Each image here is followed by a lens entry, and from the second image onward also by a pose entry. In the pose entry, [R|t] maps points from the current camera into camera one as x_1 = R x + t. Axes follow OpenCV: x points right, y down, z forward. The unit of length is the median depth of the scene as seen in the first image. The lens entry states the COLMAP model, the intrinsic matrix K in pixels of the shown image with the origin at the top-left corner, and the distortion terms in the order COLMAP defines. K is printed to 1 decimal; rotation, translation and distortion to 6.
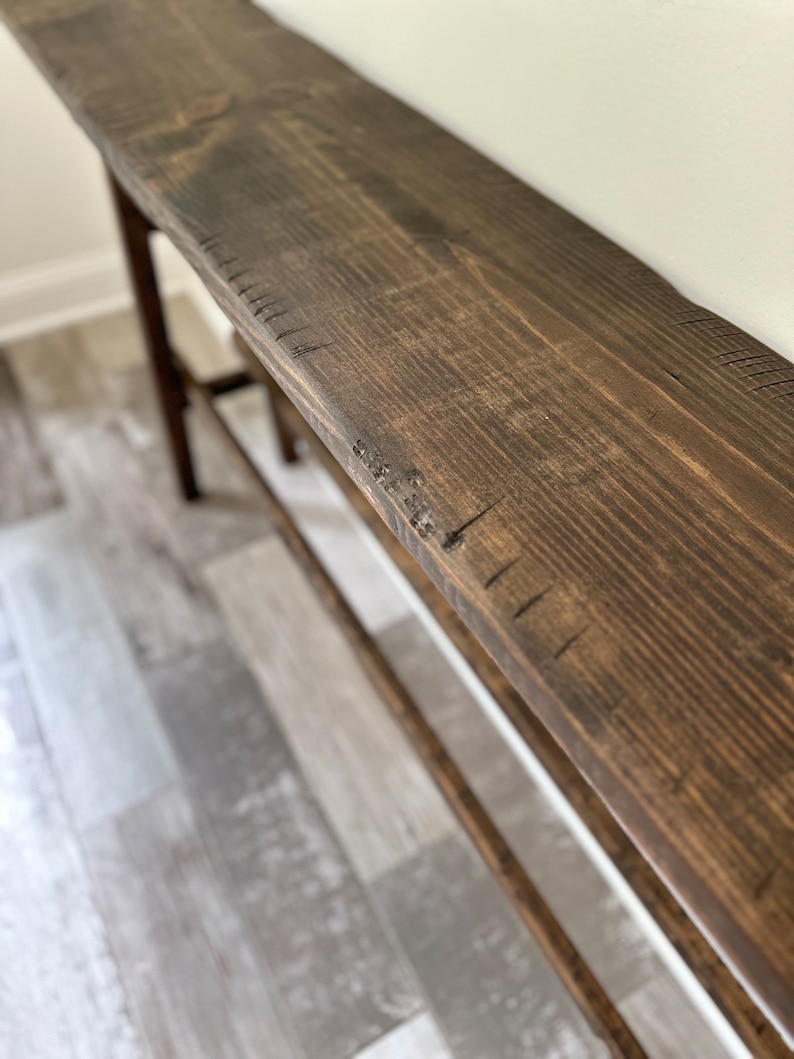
lens RADIAL K [[728.1, 0, 397.0], [0, 728.1, 529.5], [0, 0, 1]] dist [0.000982, -0.001059]
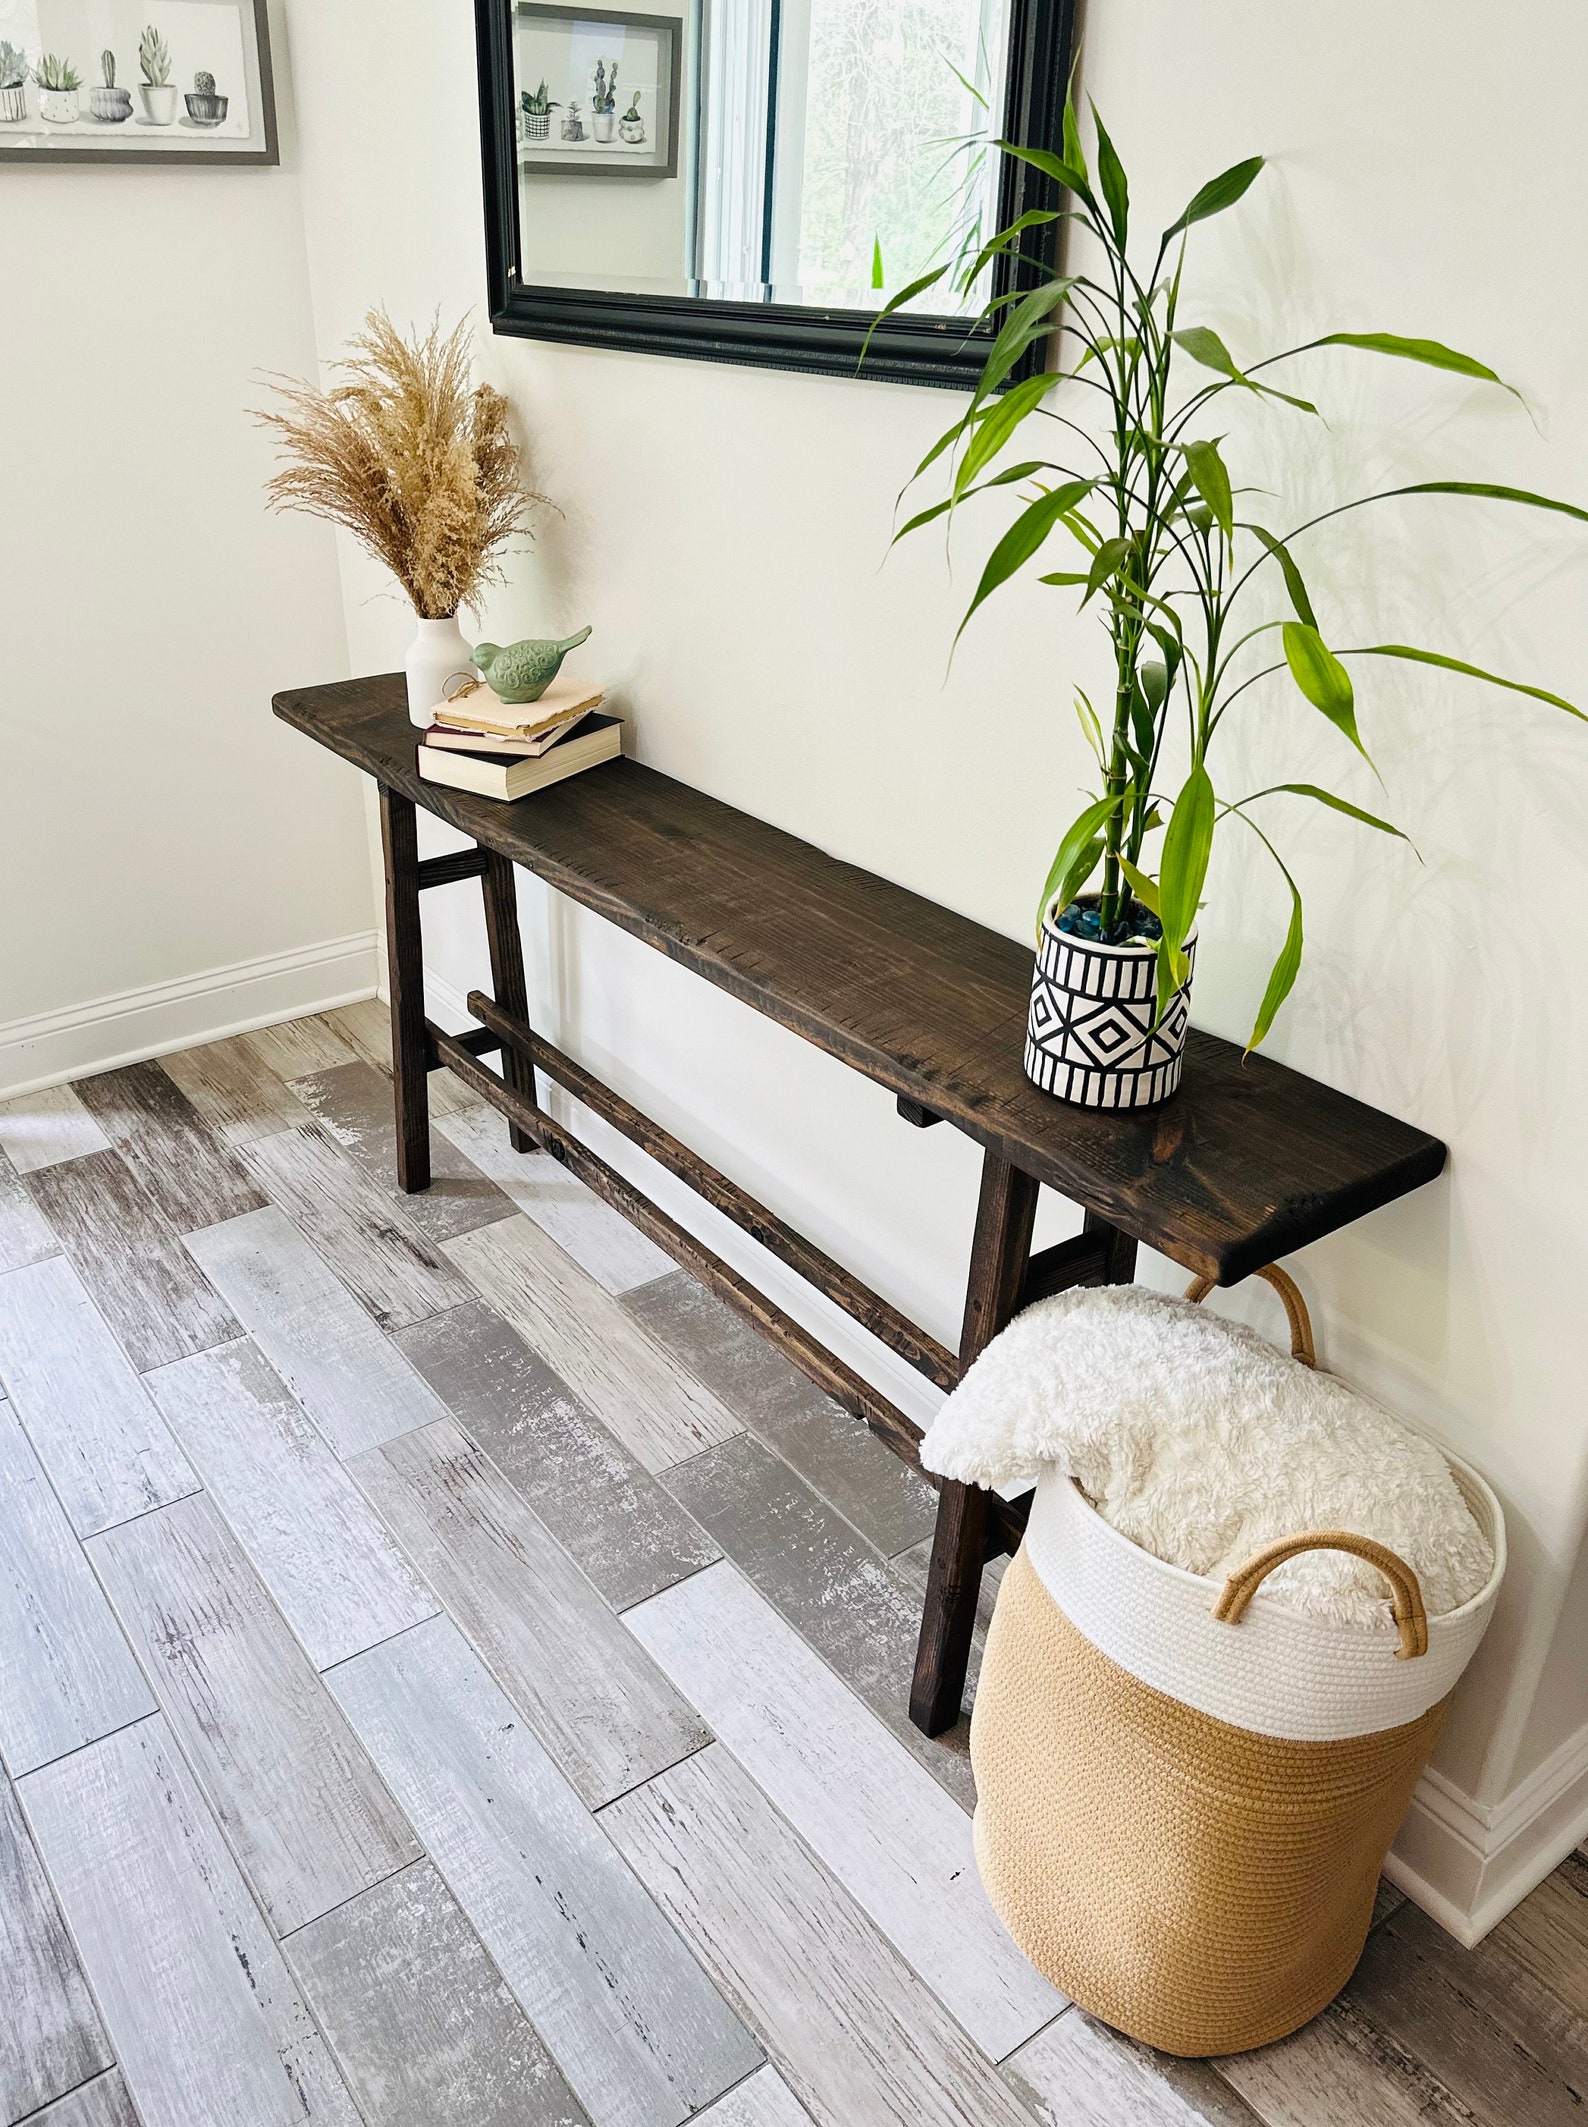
lens RADIAL K [[1630.7, 0, 794.0], [0, 1630.7, 1063.5], [0, 0, 1]] dist [-0.000841, -0.000363]
pose [[0.990889, -0.055411, 0.122753, -0.094364], [0.097158, 0.925292, -0.366599, 0.786882], [-0.093269, 0.375185, 0.922246, -1.205704]]
